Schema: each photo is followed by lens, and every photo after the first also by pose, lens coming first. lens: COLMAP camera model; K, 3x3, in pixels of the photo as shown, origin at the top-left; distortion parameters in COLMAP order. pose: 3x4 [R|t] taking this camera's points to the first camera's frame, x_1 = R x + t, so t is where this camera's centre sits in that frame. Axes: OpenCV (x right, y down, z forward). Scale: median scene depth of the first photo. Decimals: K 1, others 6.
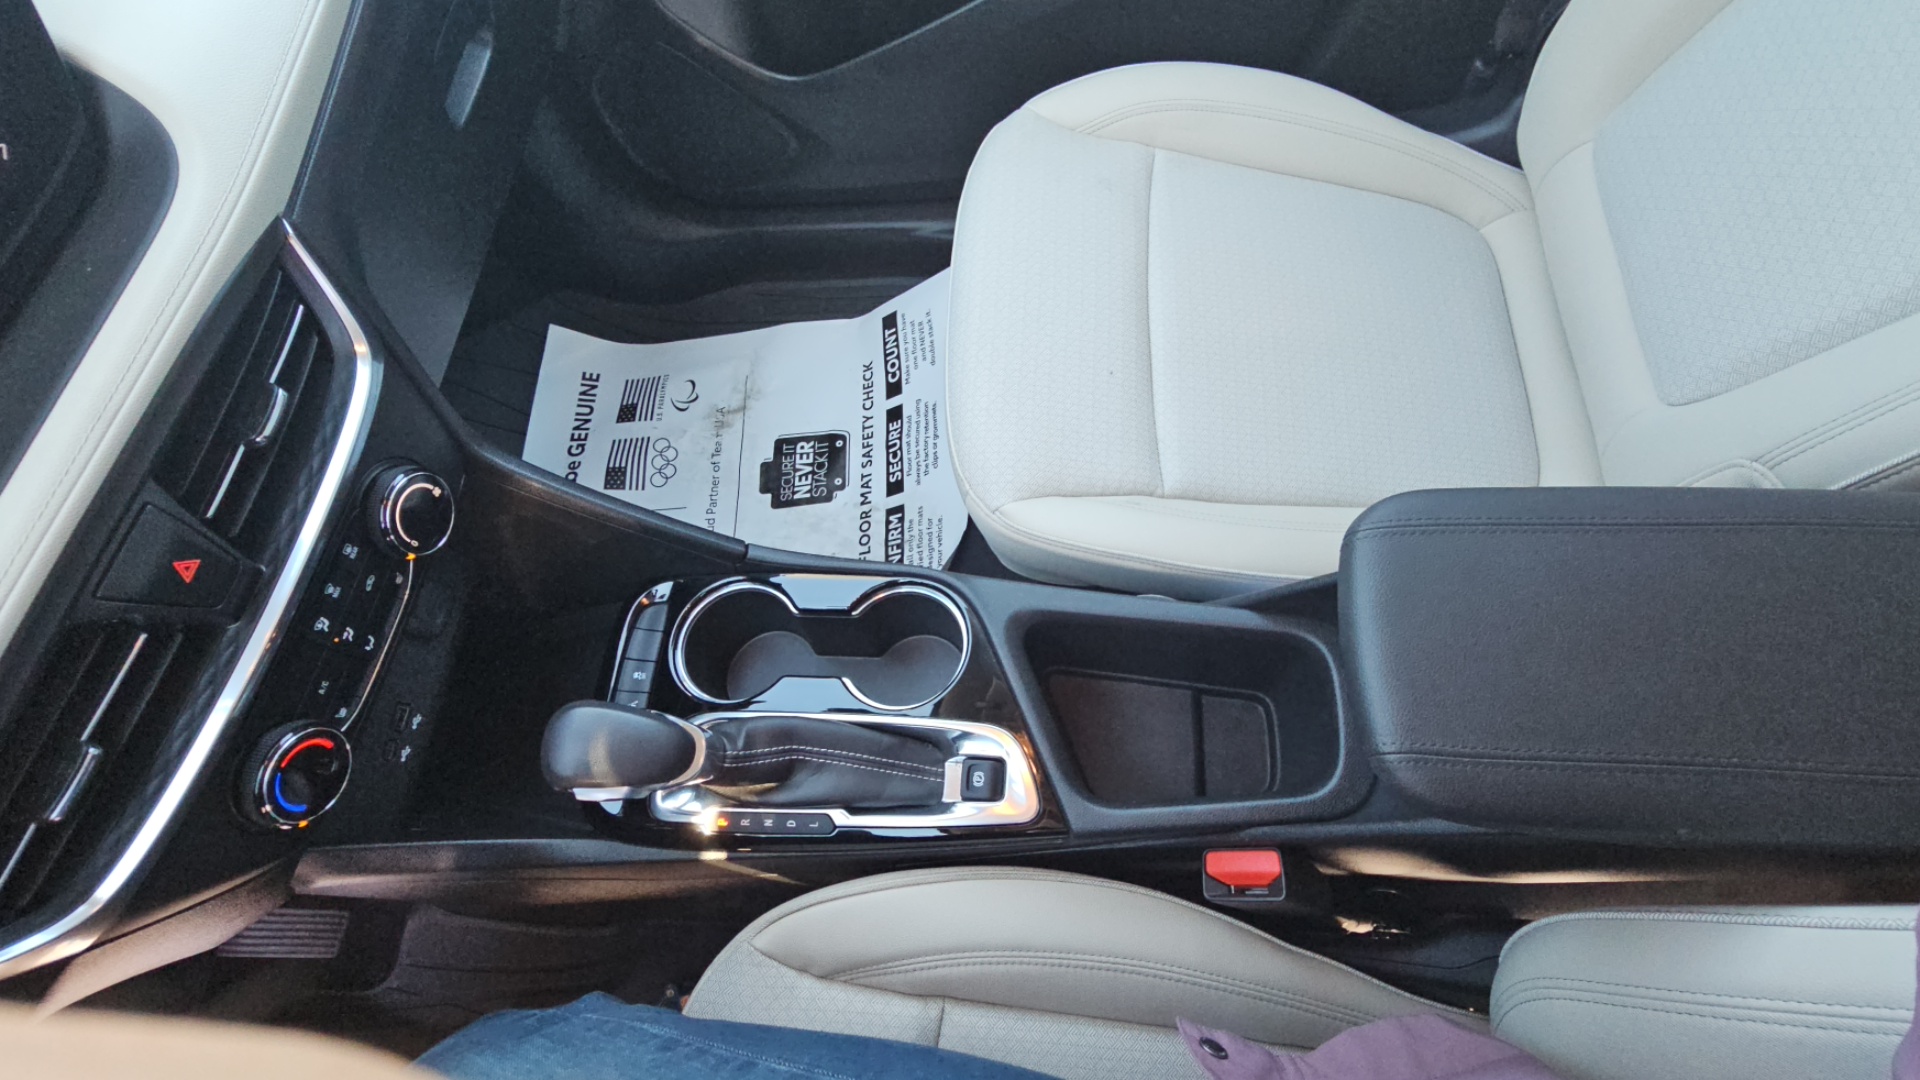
lens RADIAL K [[858.6, 0, 971.2], [0, 858.6, 544.0], [0, 0, 1]] dist [0.008112, -0.006399]
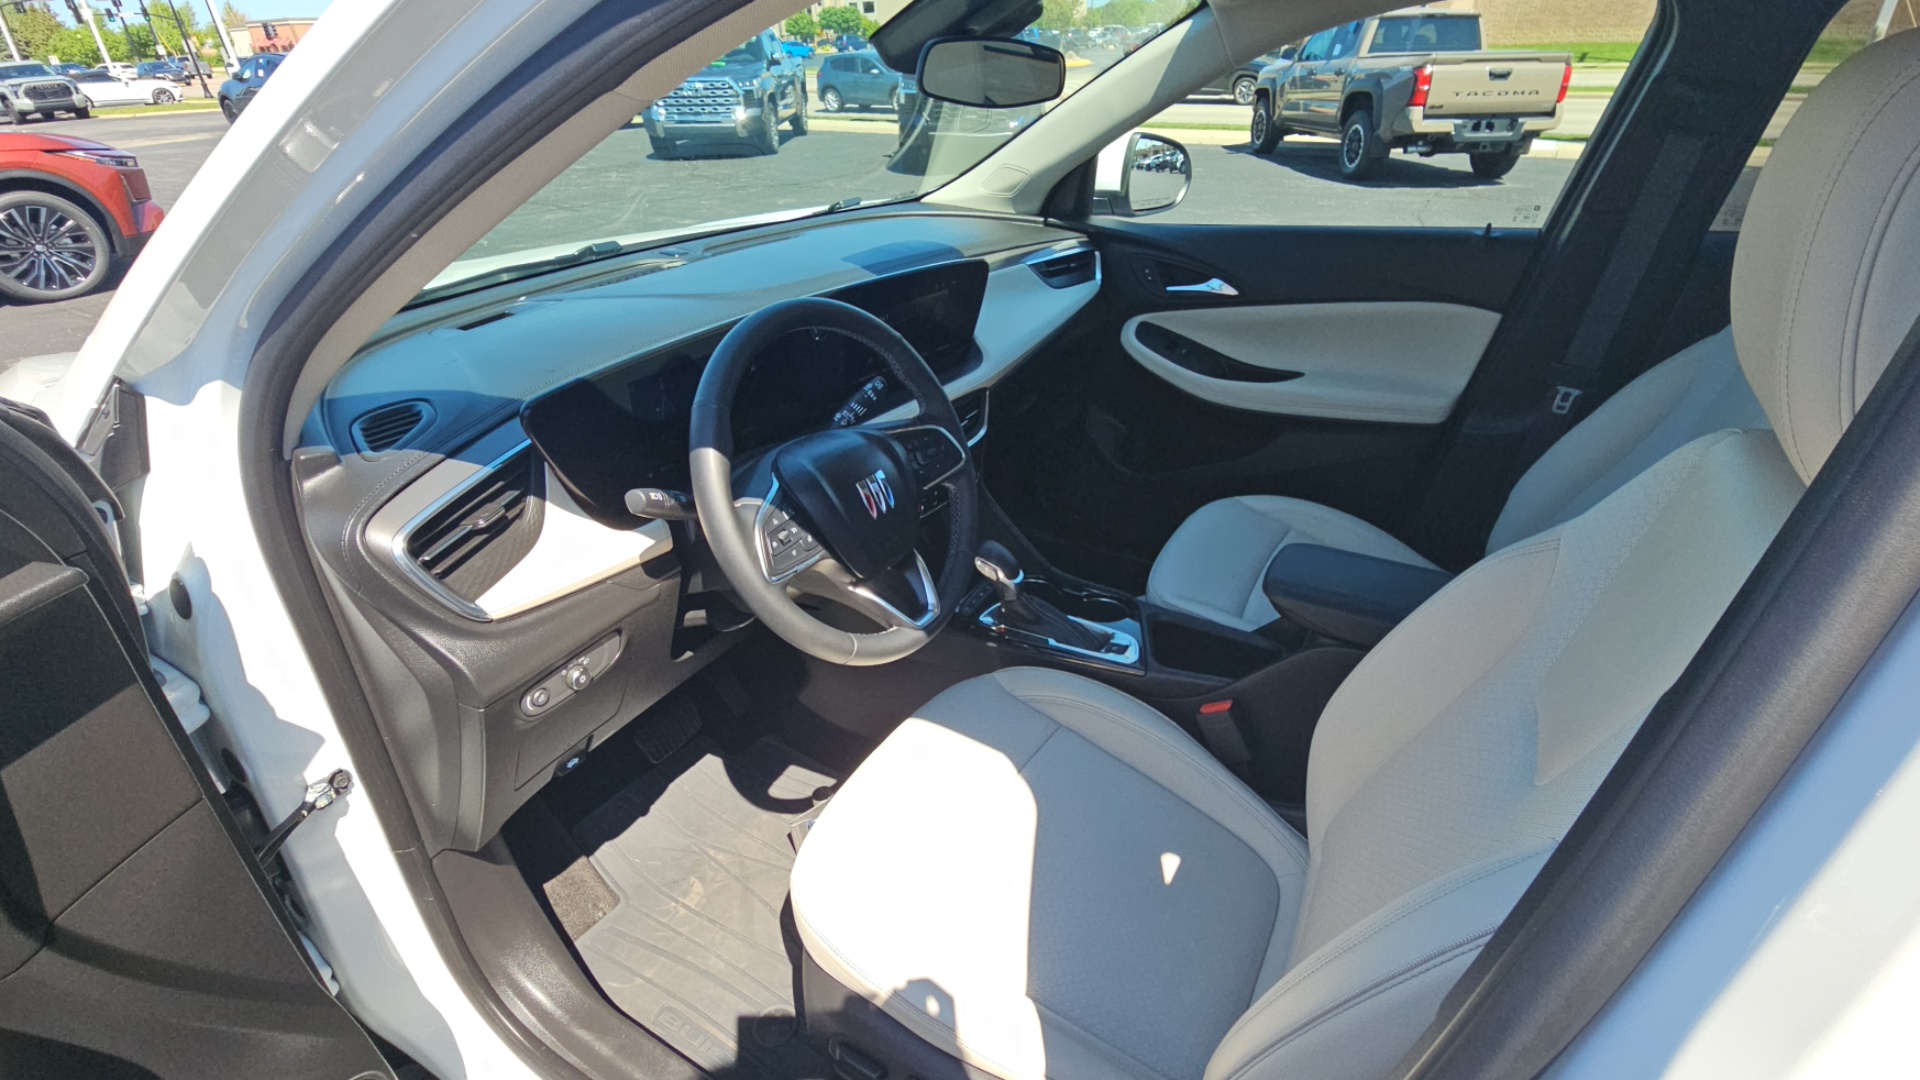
lens RADIAL K [[858.6, 0, 975.6], [0, 858.6, 543.8], [0, 0, 1]] dist [0.008112, -0.006399]
pose [[0.888999, 0.309020, -0.337916, 0.362779], [-0.448087, 0.739097, -0.502944, 1.371376], [0.094333, 0.598533, 0.795525, -1.005441]]
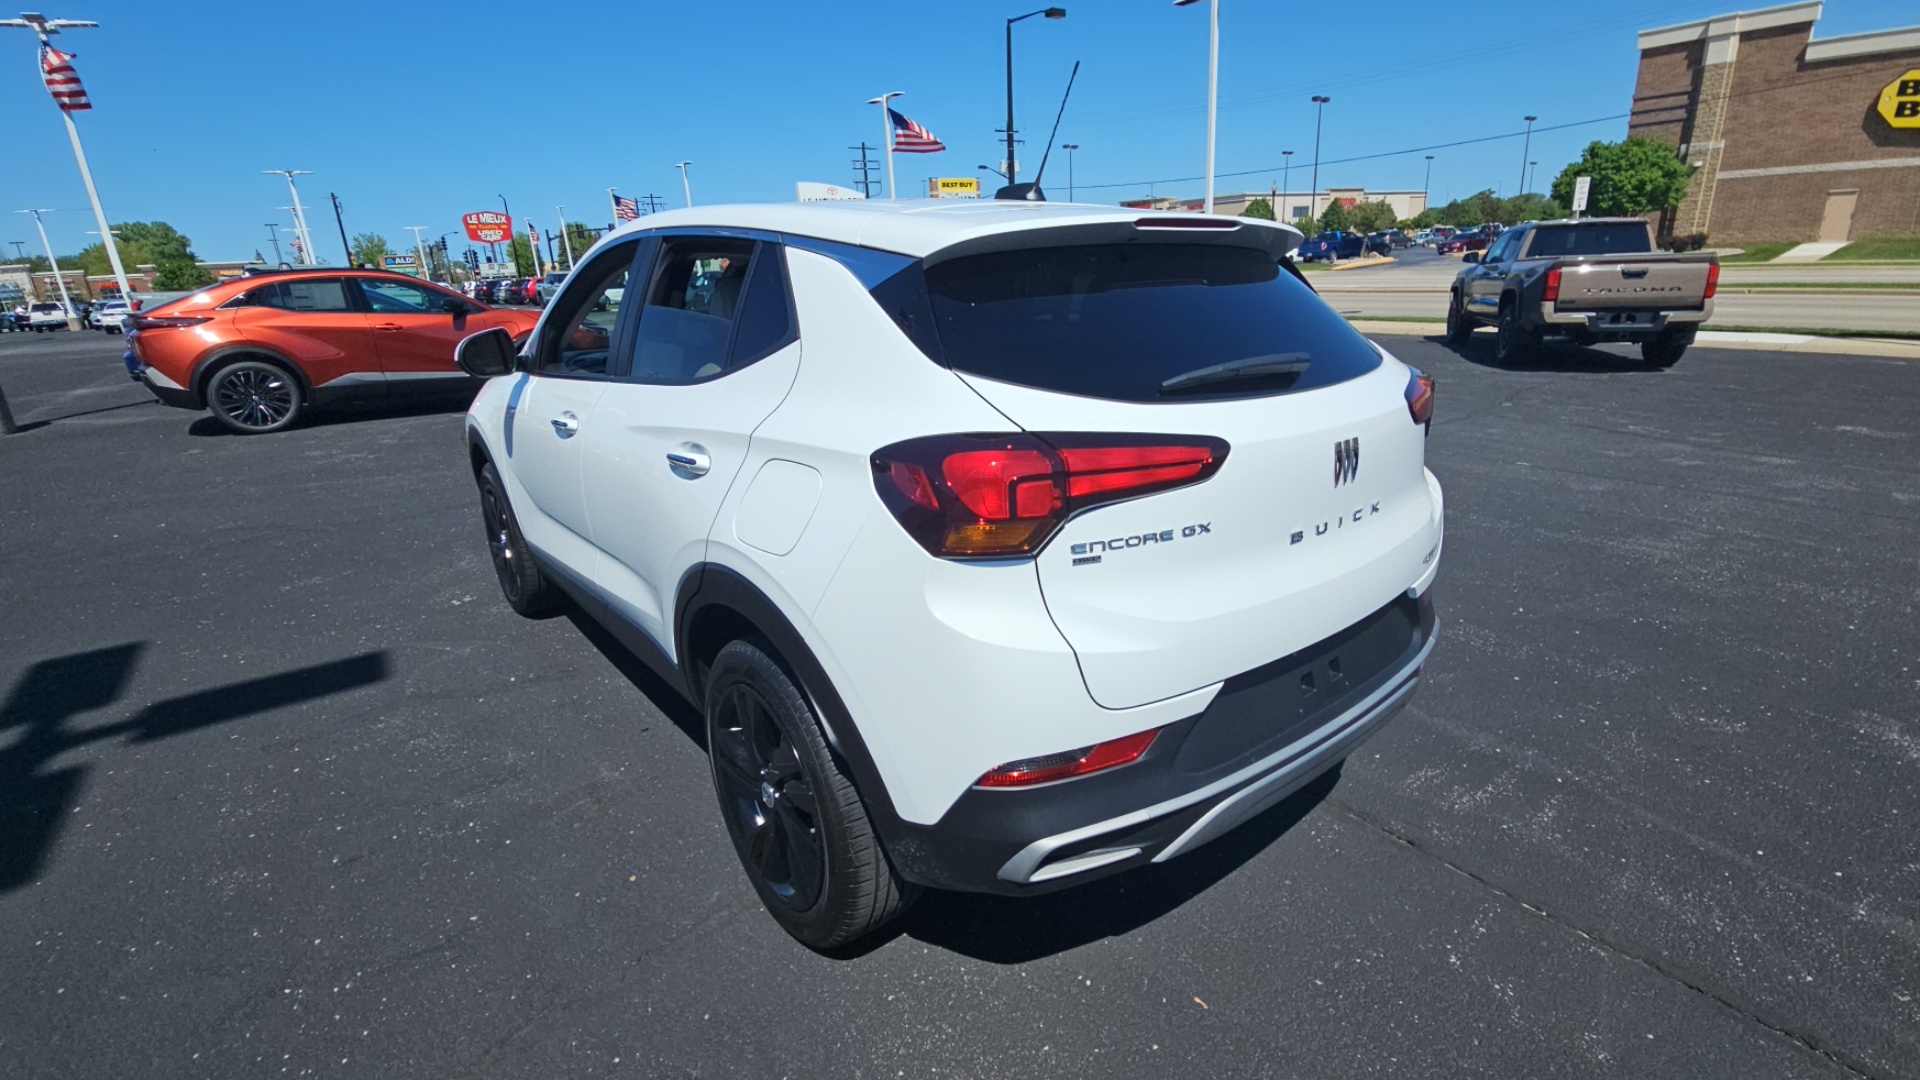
lens RADIAL K [[858.6, 0, 977.7], [0, 858.6, 548.1], [0, 0, 1]] dist [0.008112, -0.006399]
pose [[0.679034, 0.316702, -0.662279, 5.579304], [-0.693649, 0.572157, -0.437593, 2.429002], [0.240341, 0.756529, 0.608194, -2.165890]]
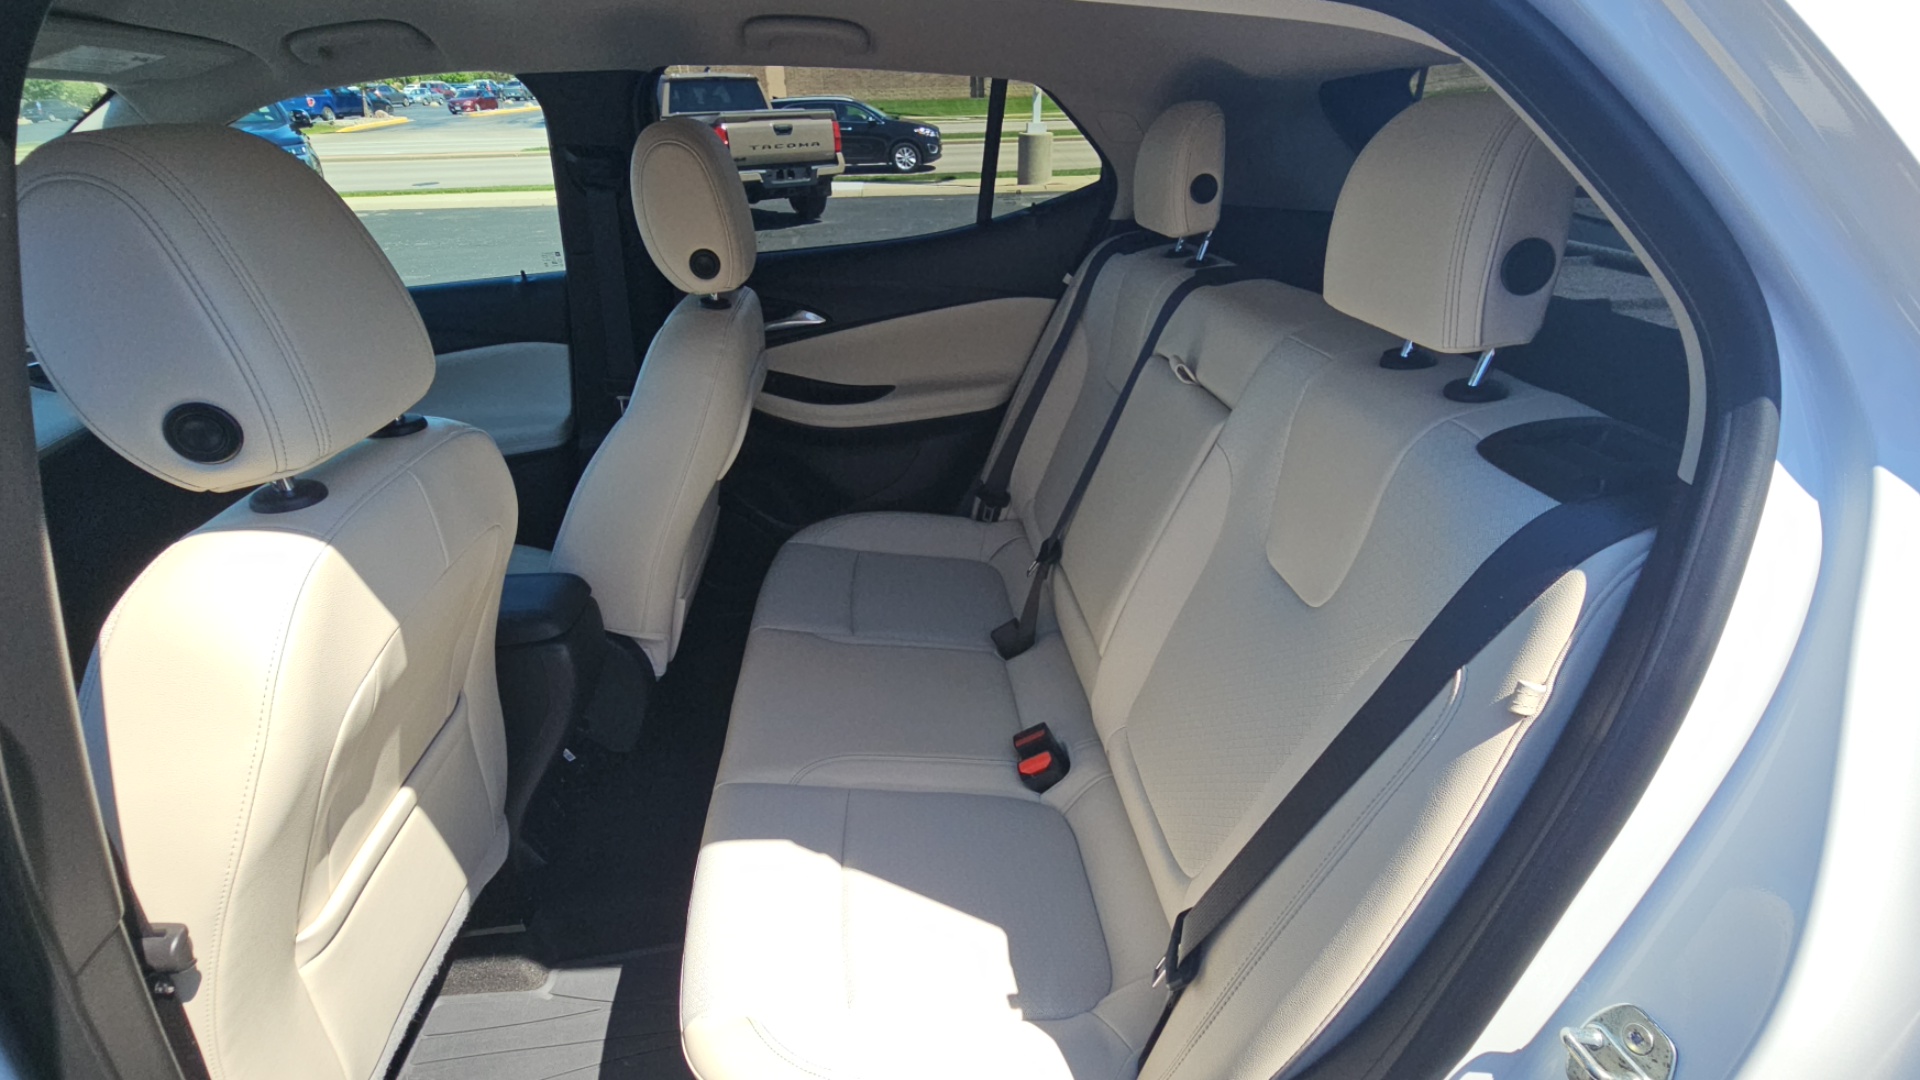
lens RADIAL K [[858.6, 0, 980.5], [0, 858.6, 546.4], [0, 0, 1]] dist [0.008112, -0.006399]
pose [[0.980701, 0.002514, 0.195498, 1.590016], [0.124328, 0.763687, -0.633501, 1.493249], [-0.150892, 0.645581, 0.748636, -1.249622]]
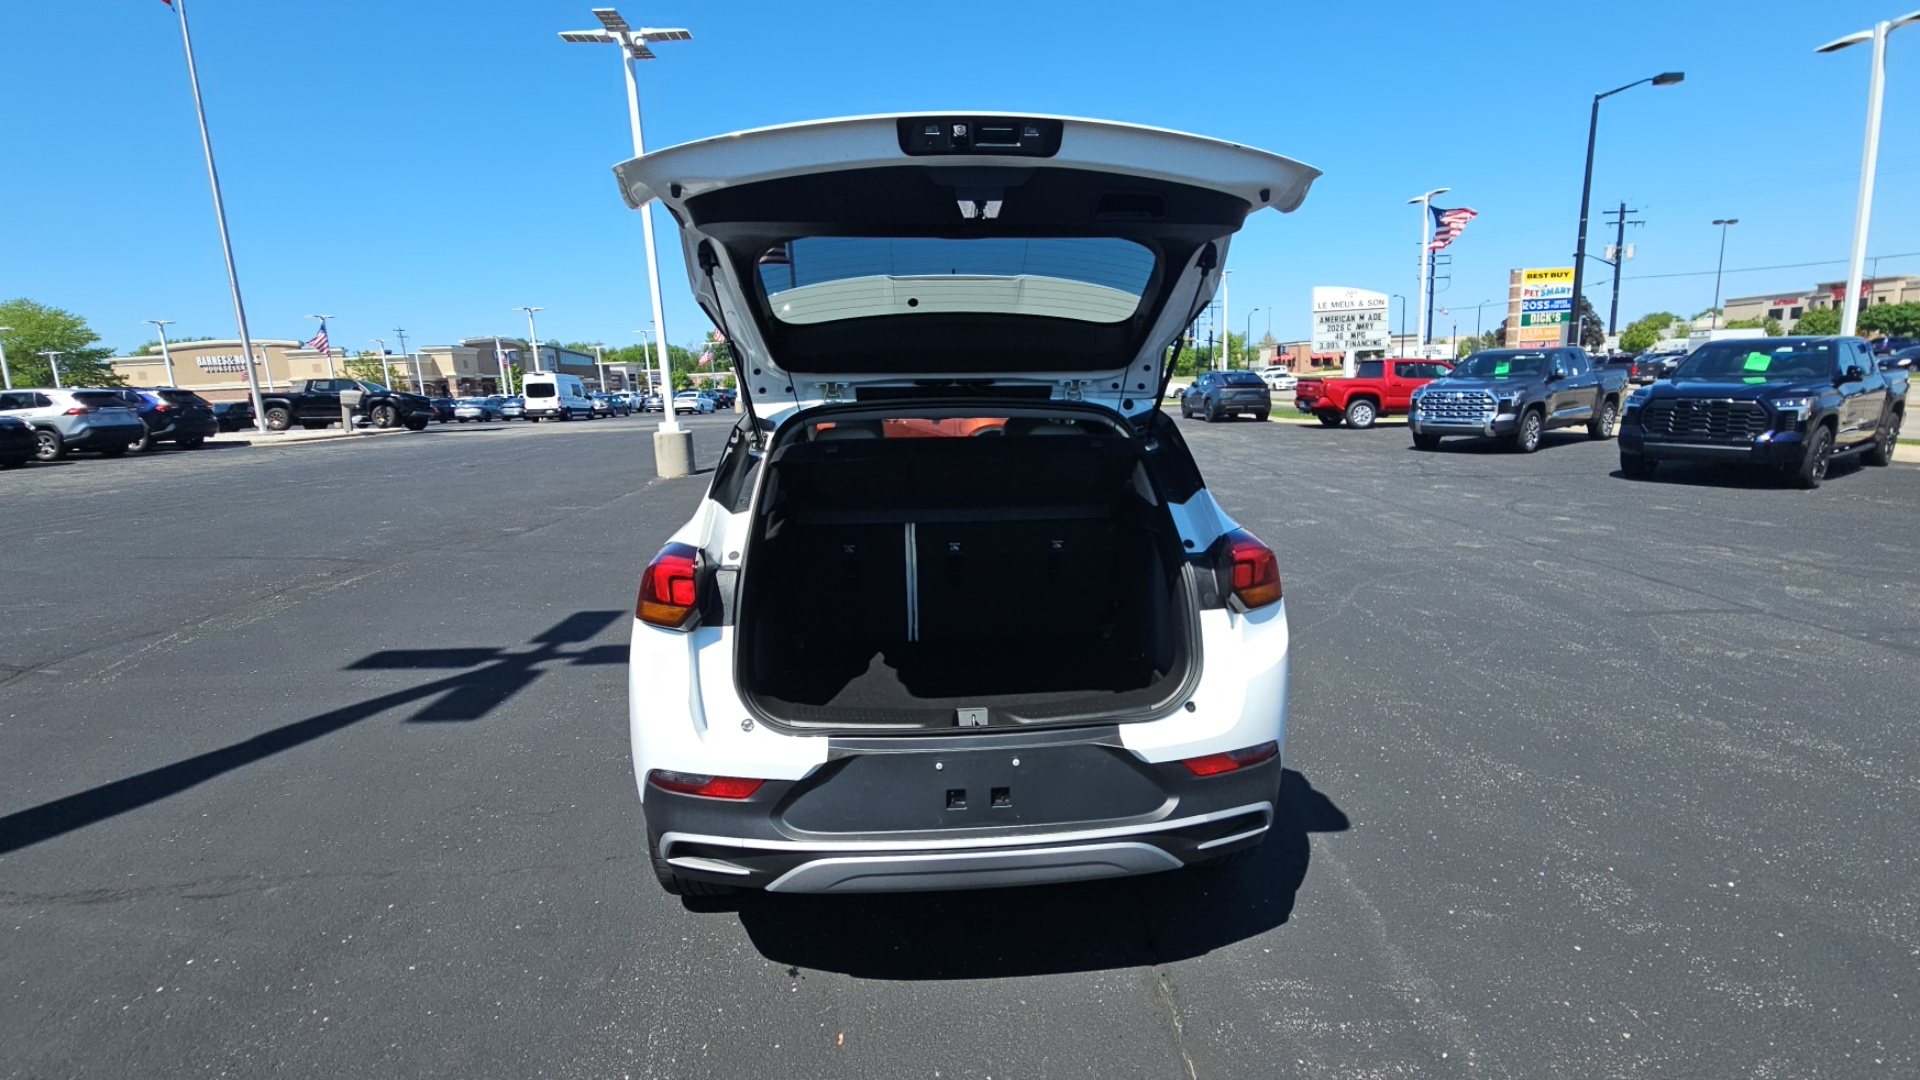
lens RADIAL K [[858.6, 0, 978.0], [0, 858.6, 555.5], [0, 0, 1]] dist [0.008112, -0.006399]
pose [[0.142835, 0.310235, -0.939868, 7.643750], [-0.910710, 0.413041, -0.002065, -0.129136], [0.387563, 0.856243, 0.341531, -1.603981]]
